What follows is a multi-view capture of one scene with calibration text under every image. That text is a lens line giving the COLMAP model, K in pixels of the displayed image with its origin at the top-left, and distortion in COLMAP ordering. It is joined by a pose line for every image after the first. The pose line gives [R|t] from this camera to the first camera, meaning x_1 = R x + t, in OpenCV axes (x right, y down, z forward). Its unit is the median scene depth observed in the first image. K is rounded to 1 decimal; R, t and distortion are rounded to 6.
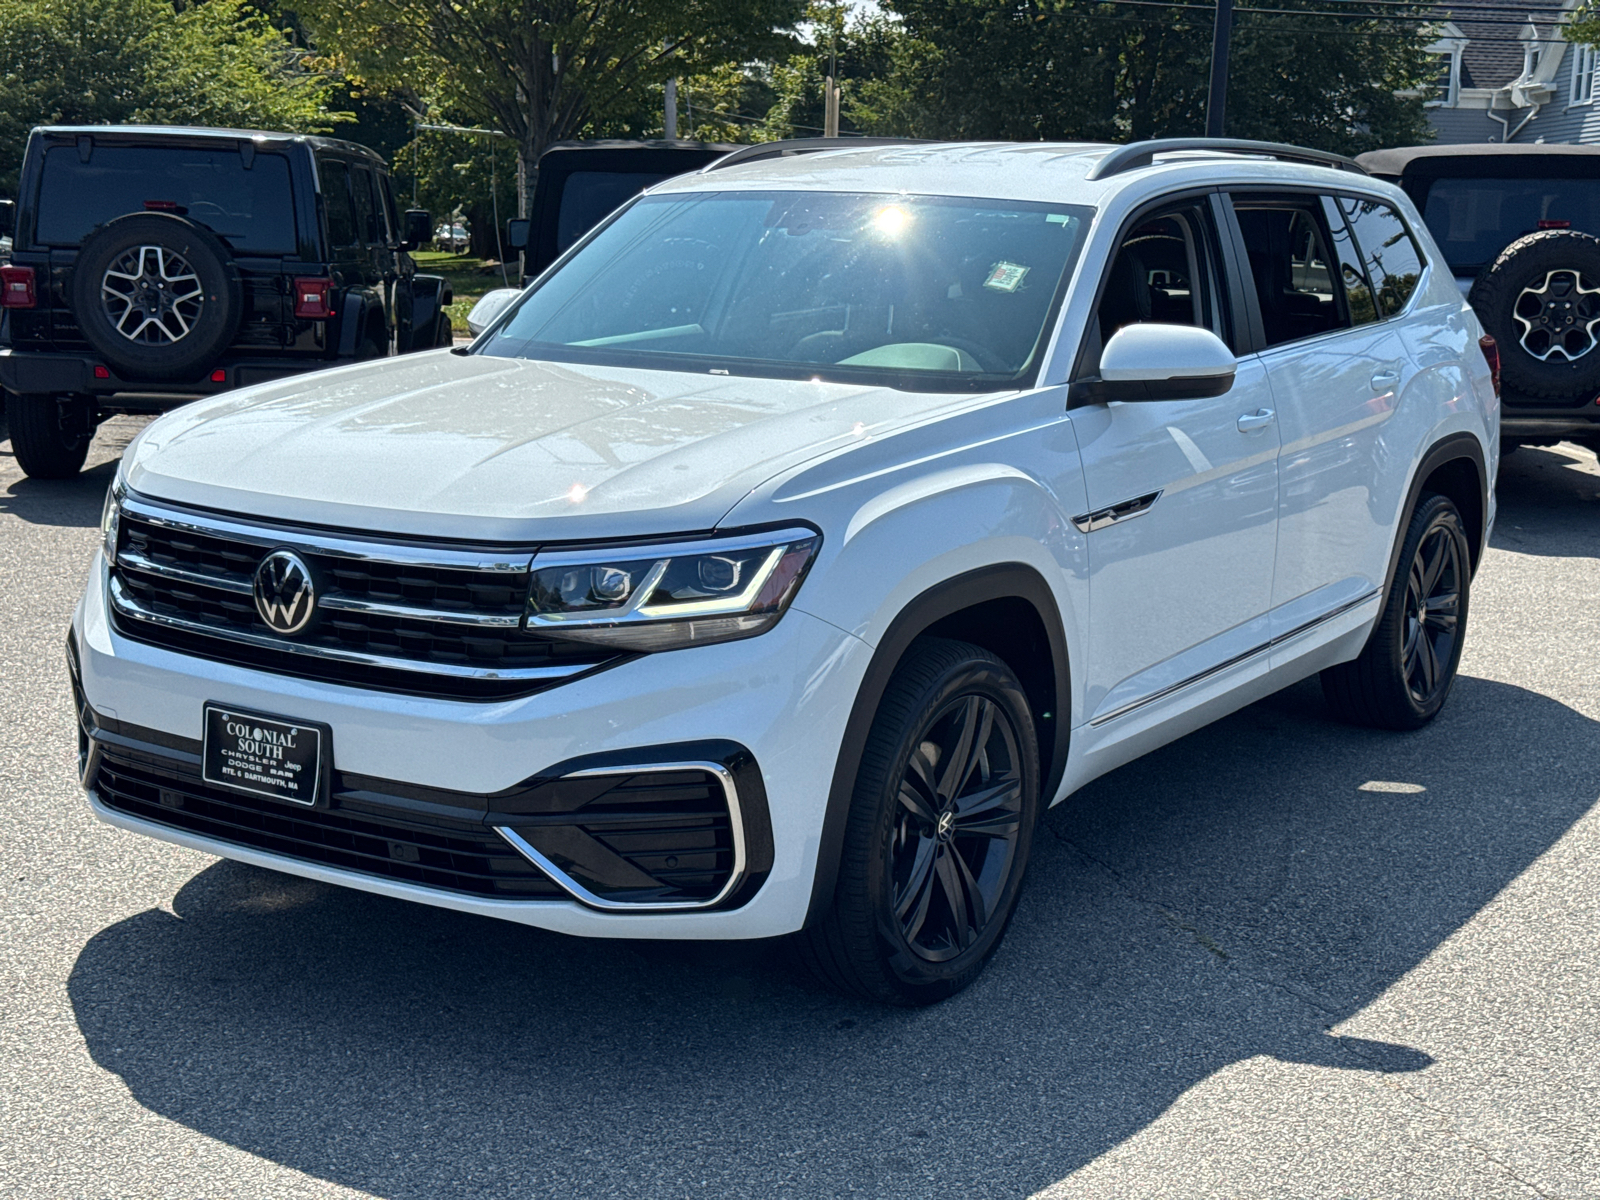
lens RADIAL K [[2258.6, 0, 796.4], [0, 2258.6, 645.2], [0, 0, 1]] dist [0.130727, -0.057833]
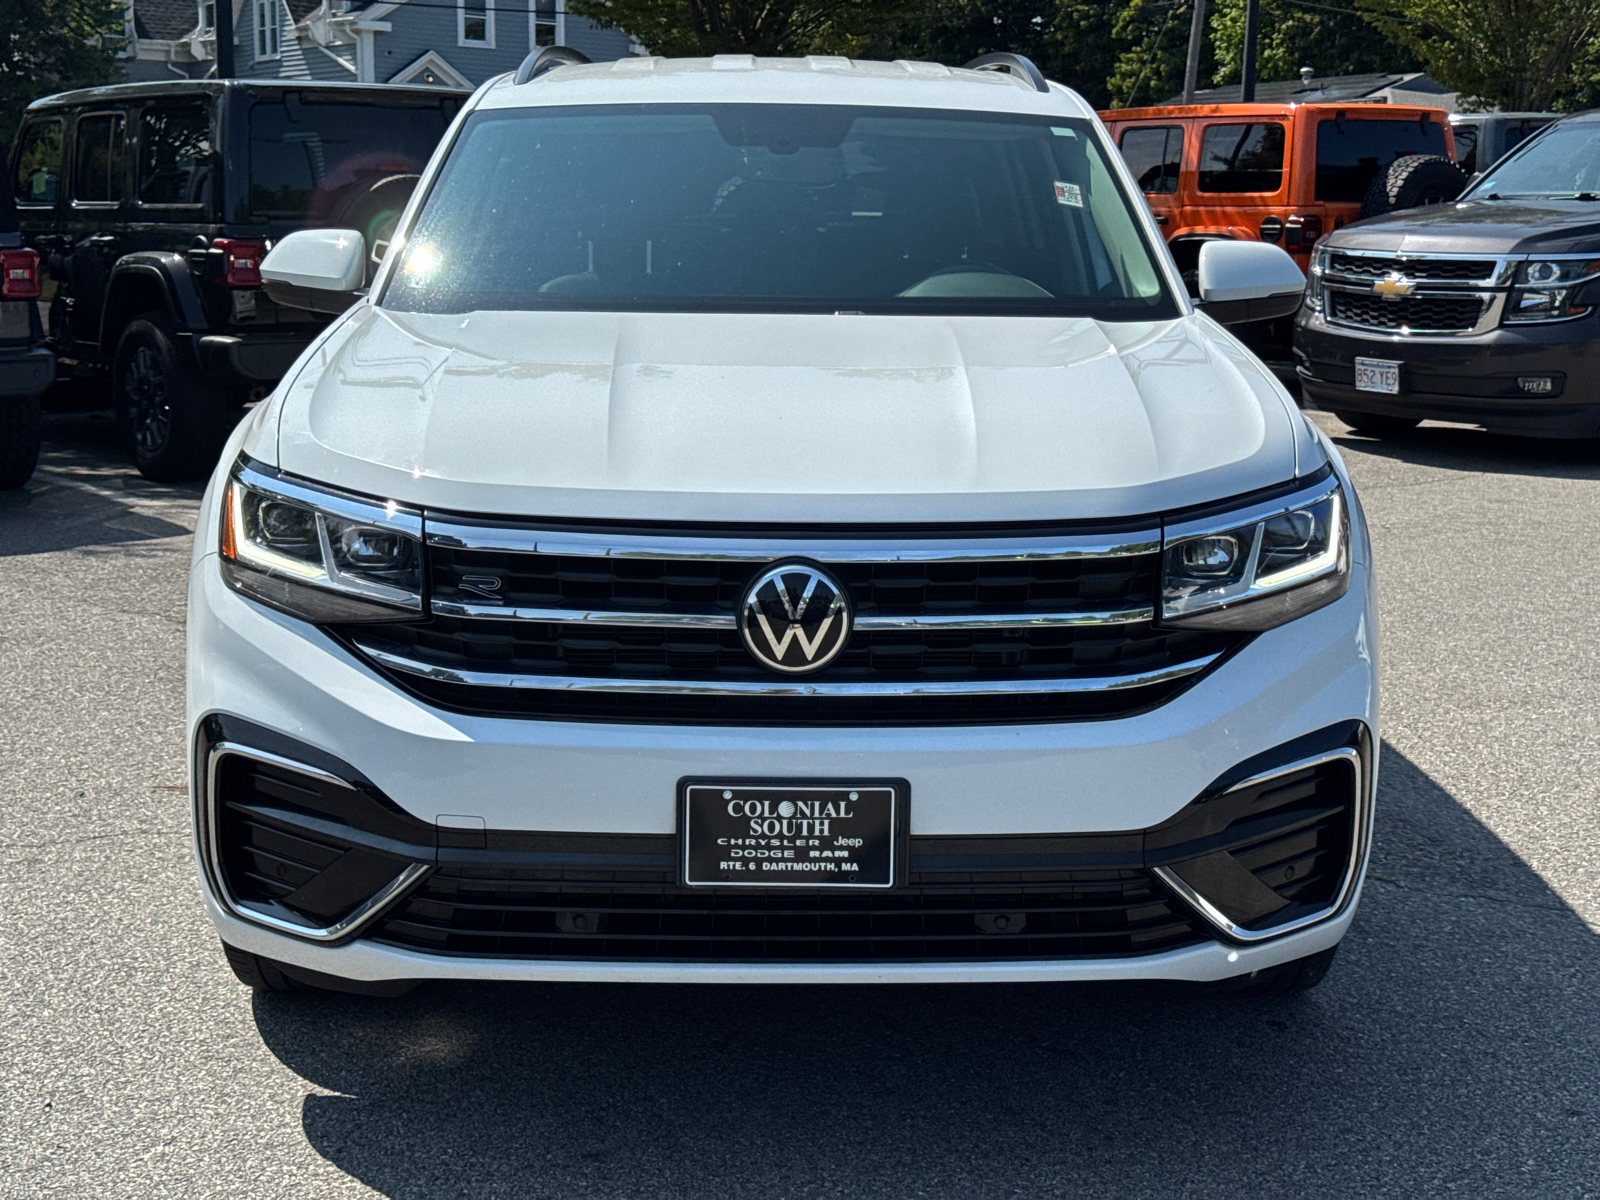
lens RADIAL K [[2263.8, 0, 836.7], [0, 2263.8, 598.0], [0, 0, 1]] dist [0.113520, 0.001381]
pose [[0.814774, -0.116354, 0.567983, -0.626820], [0.117306, 0.992478, 0.035038, -0.053651], [-0.567787, 0.038080, 0.822294, 0.358349]]
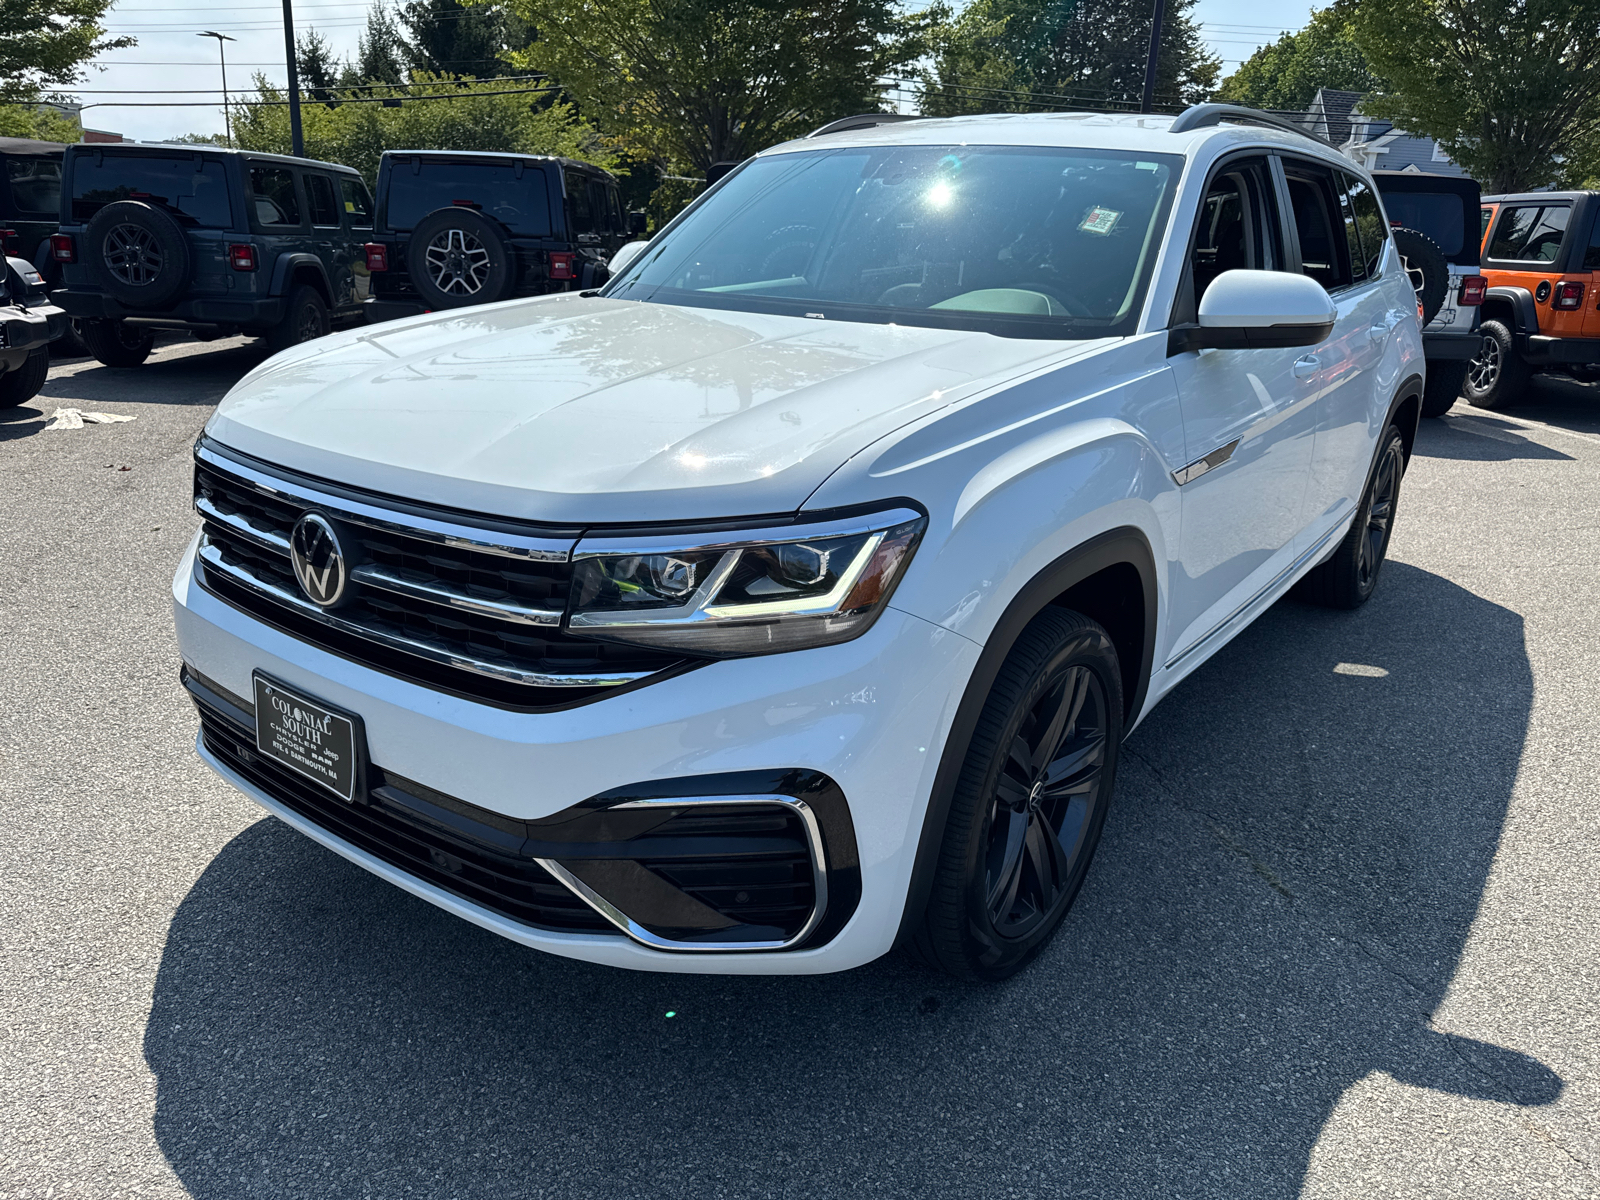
lens RADIAL K [[1134.9, 0, 803.2], [0, 1134.9, 614.0], [0, 0, 1]] dist [0.074098, -0.110324]
pose [[0.998485, 0.025071, -0.048972, -0.012505], [-0.018364, 0.990962, 0.132883, -0.063903], [0.051861, -0.131782, 0.989921, 0.546066]]
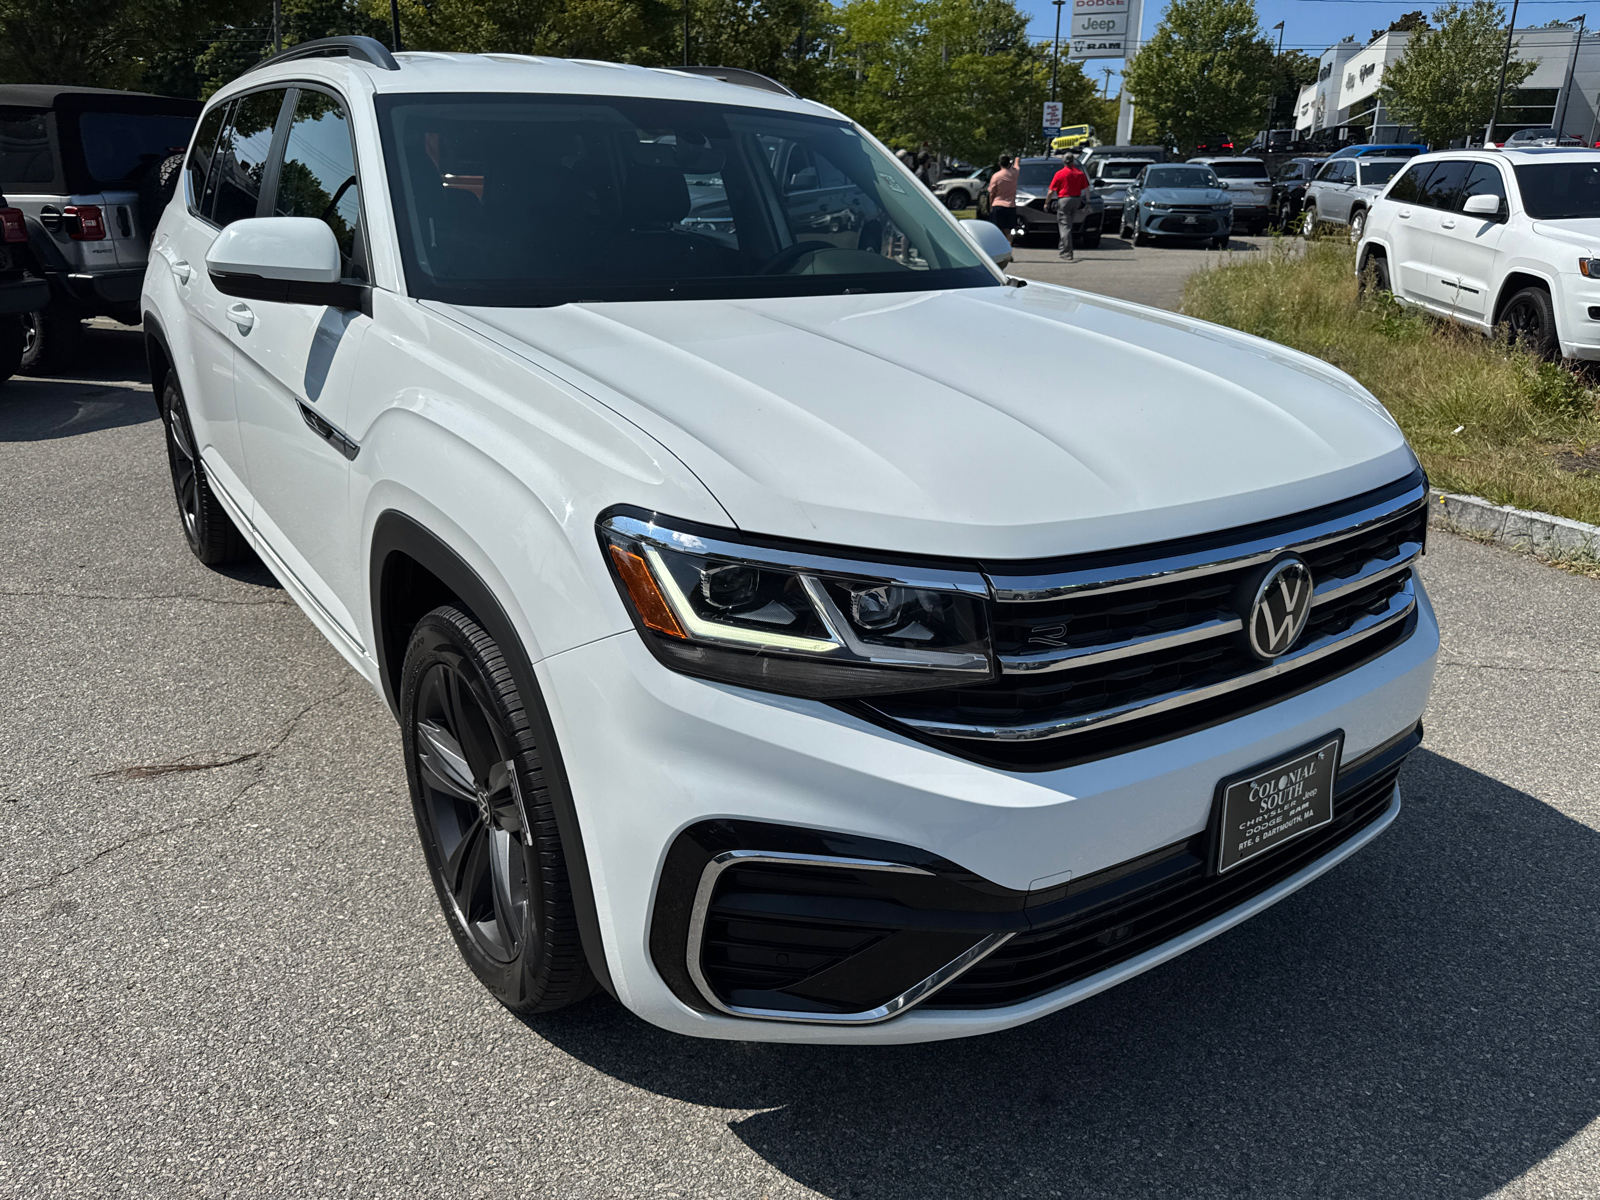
lens RADIAL K [[1135.9, 0, 827.6], [0, 1135.9, 606.6], [0, 0, 1]] dist [0.023178, -0.033239]
pose [[0.351805, -0.335324, 0.873951, -0.618570], [0.158463, 0.941495, 0.297451, -0.165794], [-0.922563, 0.033844, 0.384359, 0.966093]]
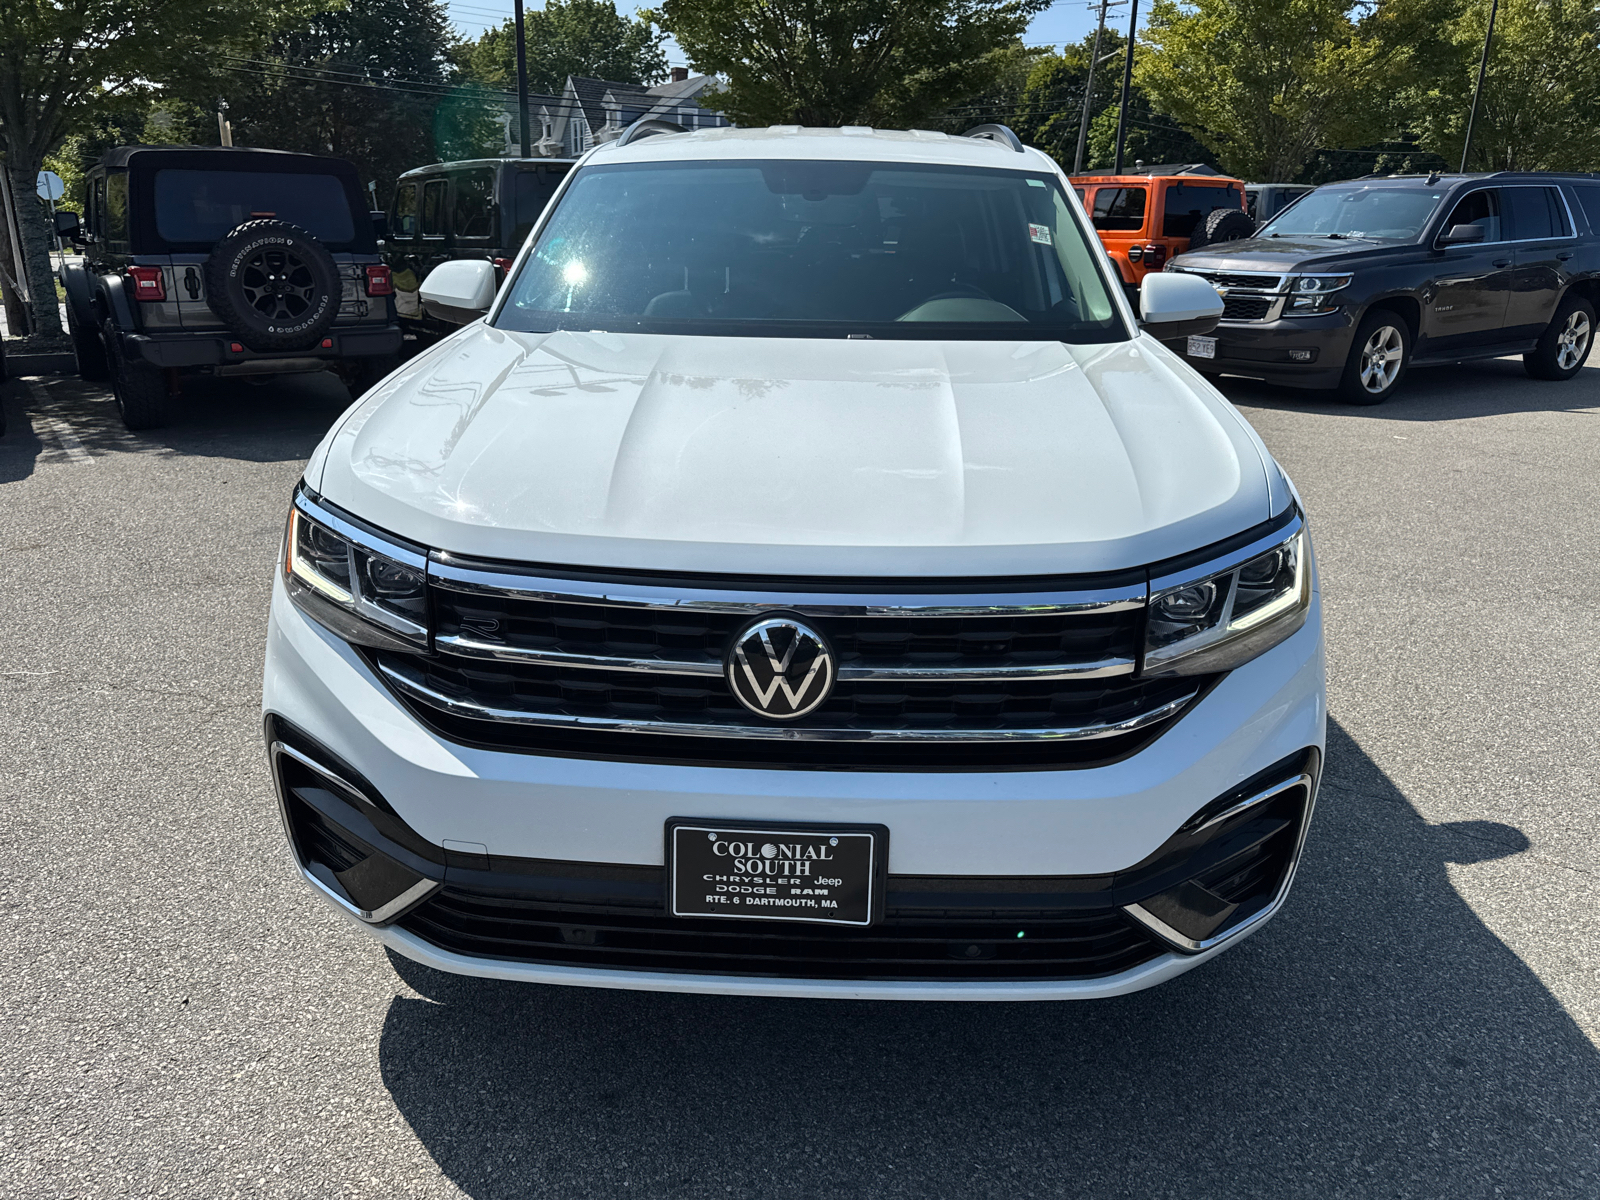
lens RADIAL K [[1150.2, 0, 806.1], [0, 1150.2, 606.2], [0, 0, 1]] dist [0.018547, -0.022393]
pose [[0.850245, -0.174154, 0.496744, -0.397883], [0.102908, 0.980469, 0.167604, -0.106080], [-0.516230, -0.091386, 0.851560, 0.646187]]
